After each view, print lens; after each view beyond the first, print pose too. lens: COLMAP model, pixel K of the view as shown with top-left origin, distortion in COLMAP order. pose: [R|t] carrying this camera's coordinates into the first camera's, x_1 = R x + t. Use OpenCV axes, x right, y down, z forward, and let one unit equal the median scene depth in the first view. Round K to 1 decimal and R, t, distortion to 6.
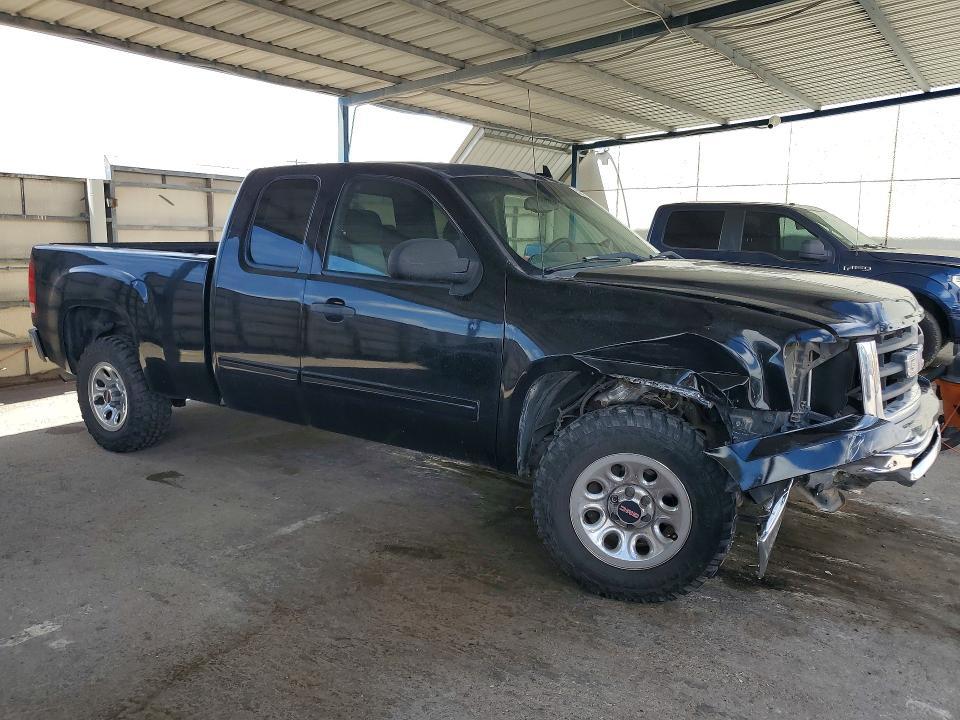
lens RADIAL K [[699.2, 0, 482.2], [0, 699.2, 358.5], [0, 0, 1]] dist [0.026387, -0.024751]
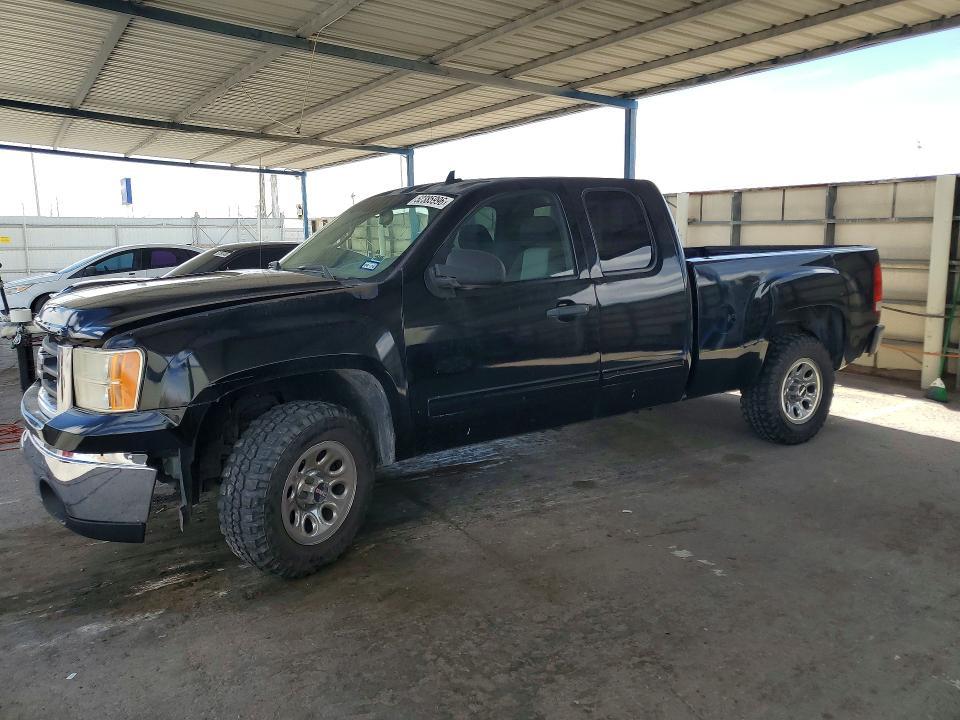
lens RADIAL K [[699.2, 0, 481.6], [0, 699.2, 357.8], [0, 0, 1]] dist [0.026387, -0.024751]
pose [[-0.334361, 0.173278, -0.926379, 0.942785], [-0.164530, 0.957125, 0.238413, -0.257315], [0.927972, 0.232133, -0.291516, 1.317630]]
